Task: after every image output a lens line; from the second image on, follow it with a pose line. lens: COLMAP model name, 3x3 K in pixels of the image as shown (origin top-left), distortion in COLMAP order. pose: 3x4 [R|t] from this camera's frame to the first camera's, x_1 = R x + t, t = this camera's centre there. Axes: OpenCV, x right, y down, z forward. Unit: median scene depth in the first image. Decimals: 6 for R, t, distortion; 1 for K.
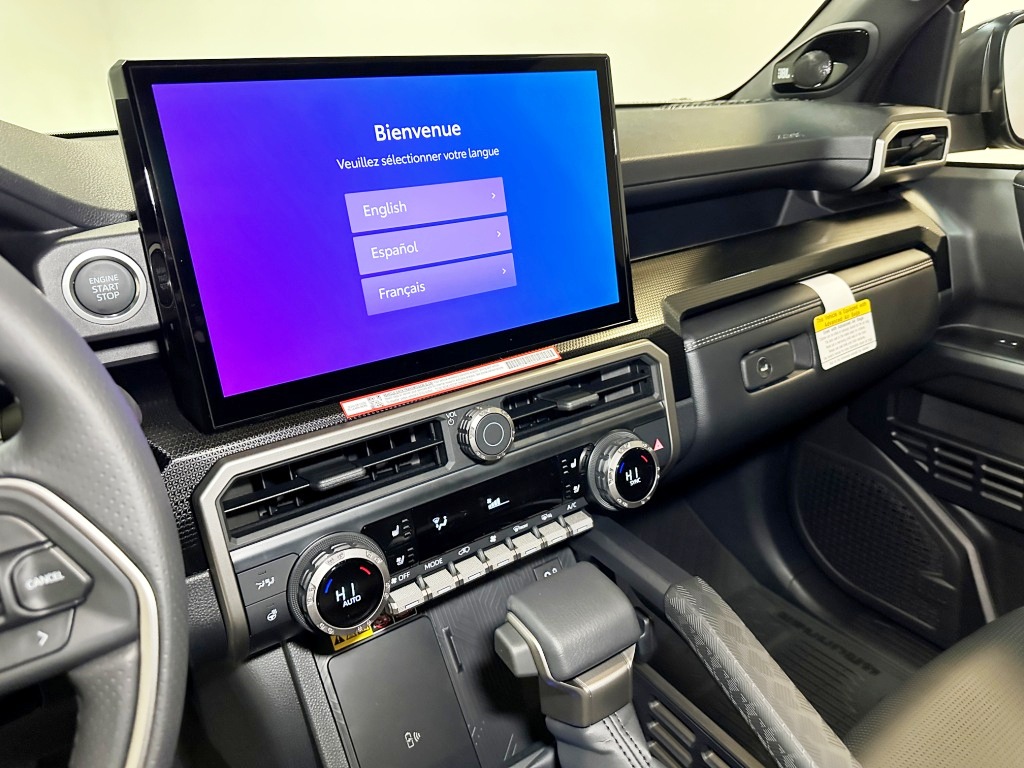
lens RADIAL K [[722.9, 0, 512.0], [0, 722.9, 384.0], [0, 0, 1]] dist [0.108616, -0.155290]
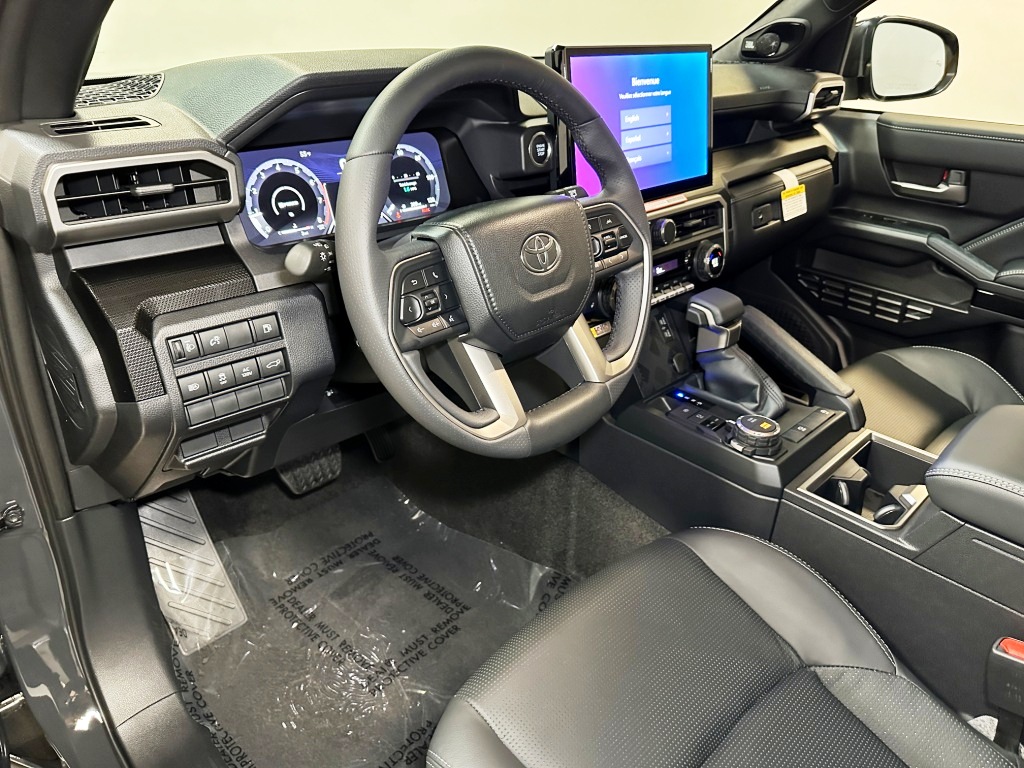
lens RADIAL K [[722.9, 0, 512.0], [0, 722.9, 384.0], [0, 0, 1]] dist [0.108616, -0.155290]
pose [[0.980522, -0.019175, 0.195472, -0.778862], [0.000204, 0.995322, 0.096610, 0.265259], [-0.196410, -0.094688, 0.975939, -0.893330]]
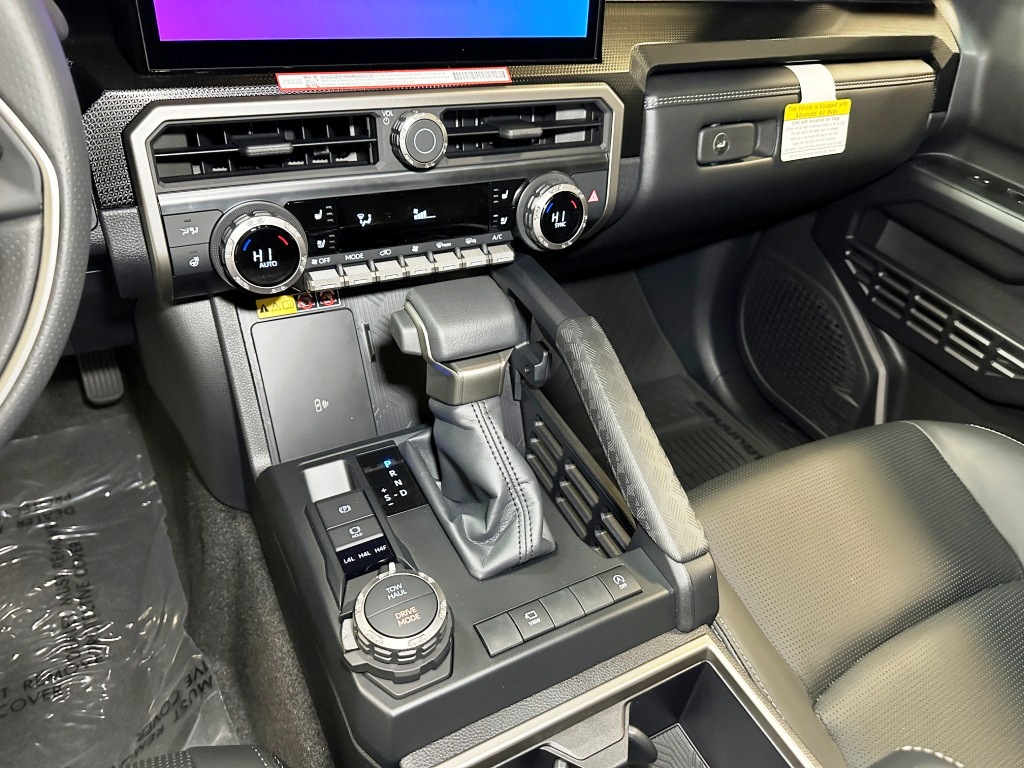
lens RADIAL K [[722.9, 0, 512.0], [0, 722.9, 384.0], [0, 0, 1]] dist [0.108616, -0.155290]
pose [[0.981780, 0.187919, 0.028169, 0.114080], [-0.188167, 0.940823, 0.281859, 0.067553], [0.026464, -0.282025, 0.959042, -0.077785]]
